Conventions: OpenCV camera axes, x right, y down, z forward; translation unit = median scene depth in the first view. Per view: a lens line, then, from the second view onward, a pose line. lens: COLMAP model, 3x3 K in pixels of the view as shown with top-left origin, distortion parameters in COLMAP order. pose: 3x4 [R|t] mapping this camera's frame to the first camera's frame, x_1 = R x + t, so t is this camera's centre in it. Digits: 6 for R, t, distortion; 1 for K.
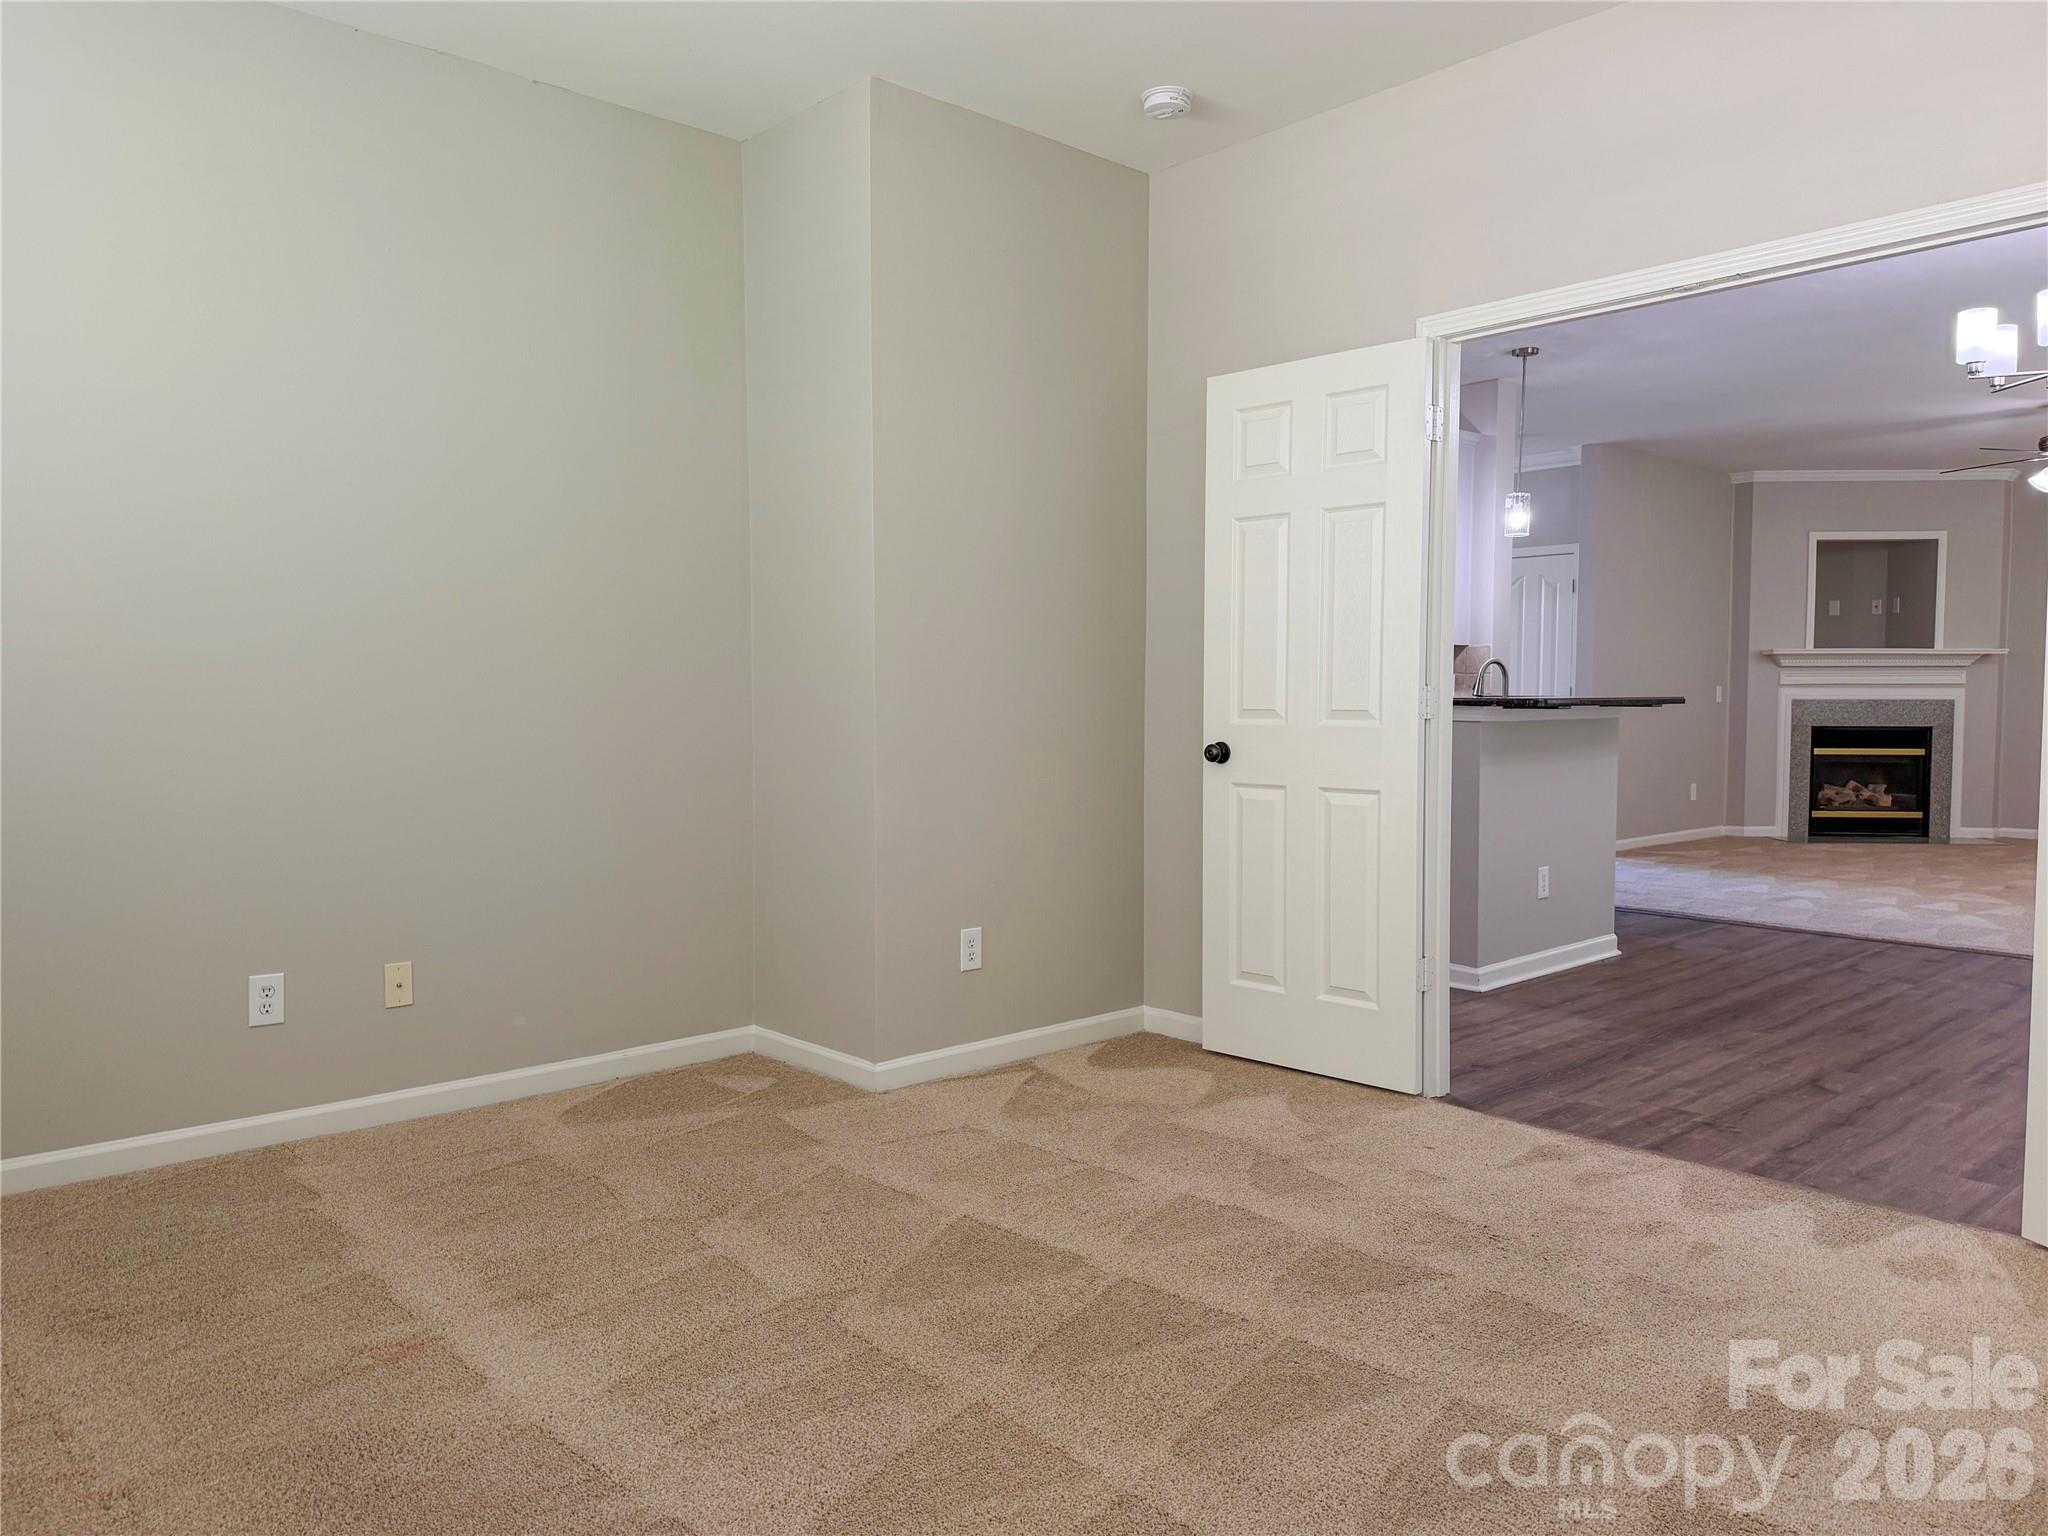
lens RADIAL K [[1422.0, 0, 1034.7], [0, 1422.0, 769.7], [0, 0, 1]] dist [-0.000999, -0.002291]
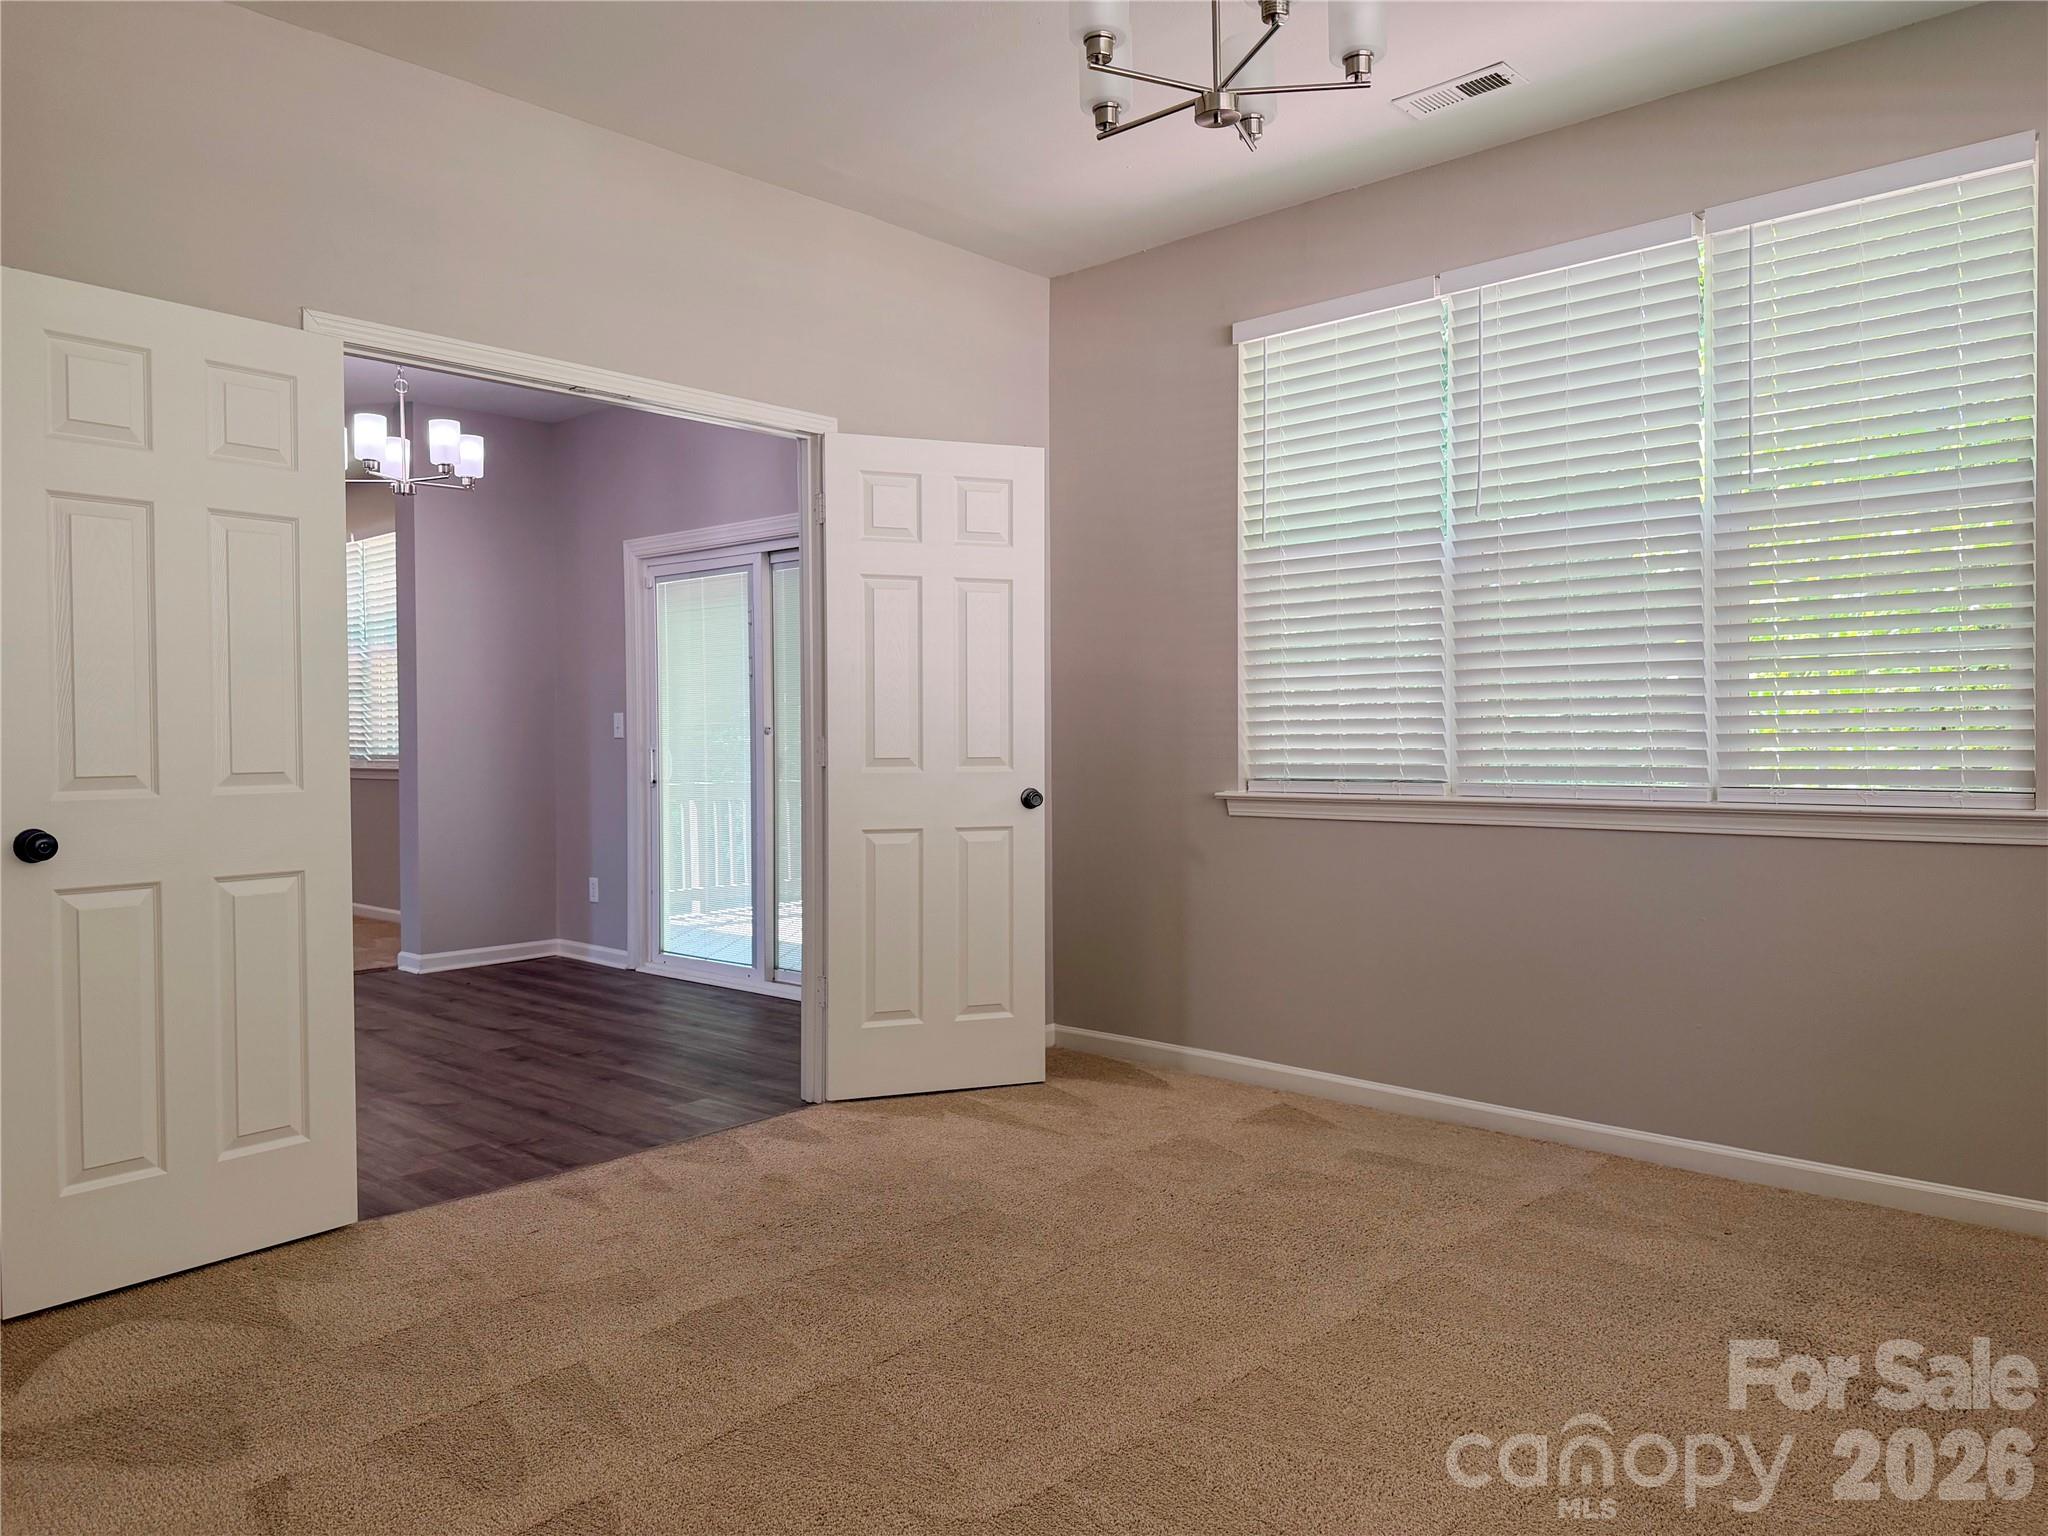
lens RADIAL K [[1422.0, 0, 1034.7], [0, 1422.0, 769.7], [0, 0, 1]] dist [-0.000999, -0.002291]
pose [[-0.101215, -0.023926, 0.994577, -0.657995], [0.059953, 0.997747, 0.030103, -0.045866], [-0.993056, 0.062675, -0.099552, 0.717374]]
